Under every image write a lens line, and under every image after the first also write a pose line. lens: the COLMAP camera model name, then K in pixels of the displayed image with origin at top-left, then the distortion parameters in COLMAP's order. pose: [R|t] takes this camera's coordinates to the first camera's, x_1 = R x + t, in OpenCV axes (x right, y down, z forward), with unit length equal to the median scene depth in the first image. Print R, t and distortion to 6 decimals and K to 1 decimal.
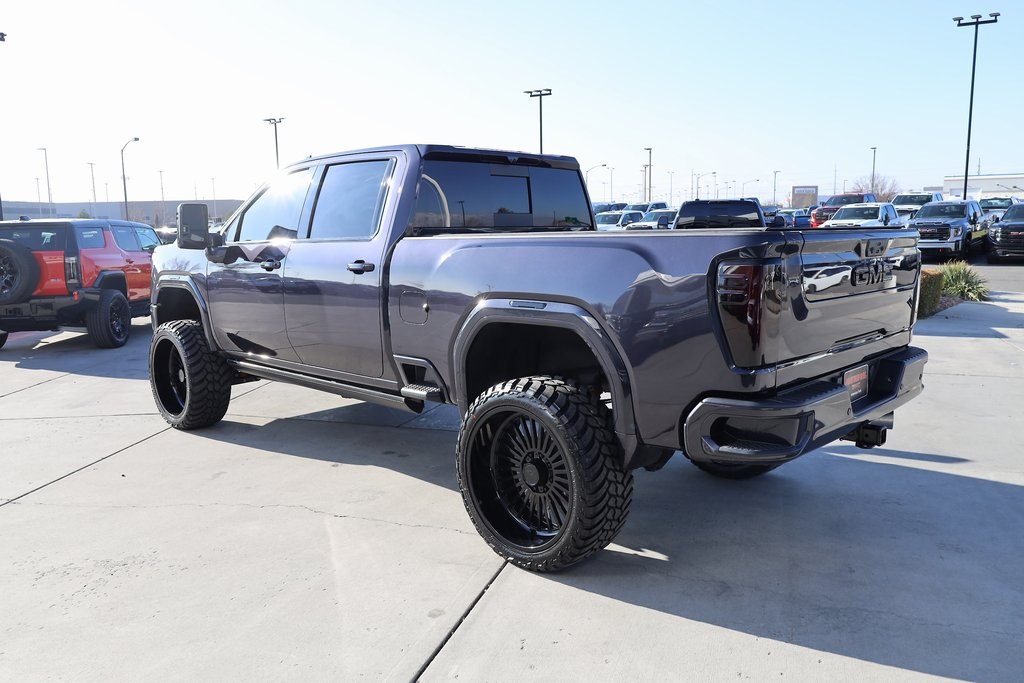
lens RADIAL K [[793.8, 0, 512.0], [0, 793.8, 341.5], [0, 0, 1]] dist [0.021451, 0.000769]
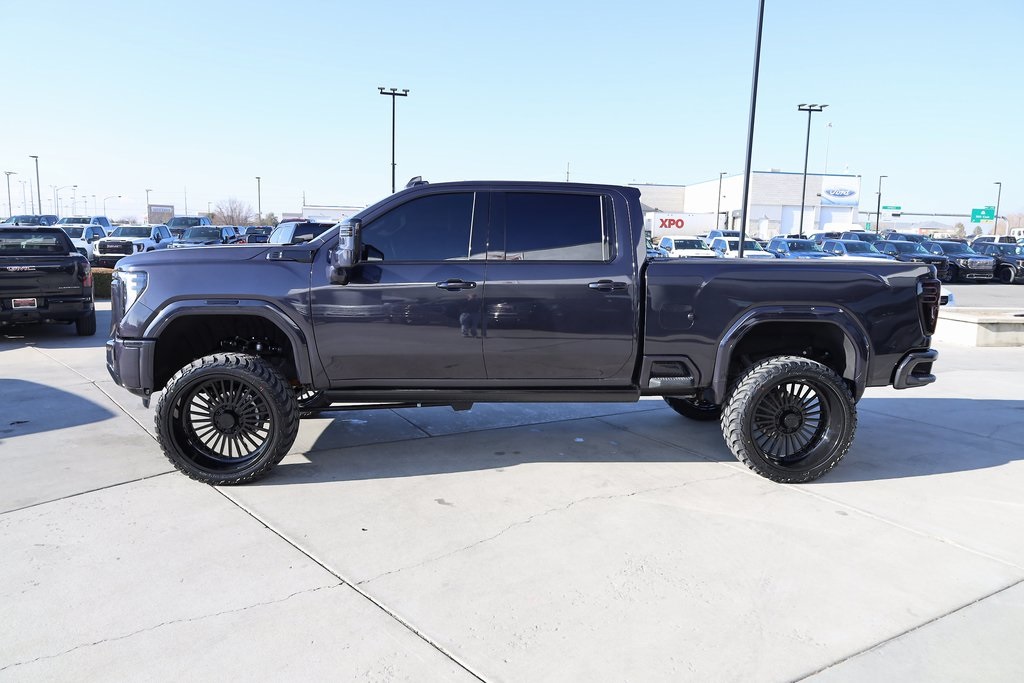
lens RADIAL K [[721.8, 0, 512.0], [0, 721.8, 341.5], [0, 0, 1]] dist [-0.009641, -0.001630]
pose [[0.672442, -0.079478, 0.735871, -0.751523], [0.085557, 0.995900, 0.029380, -0.035506], [-0.735189, 0.043203, 0.676485, 0.272593]]
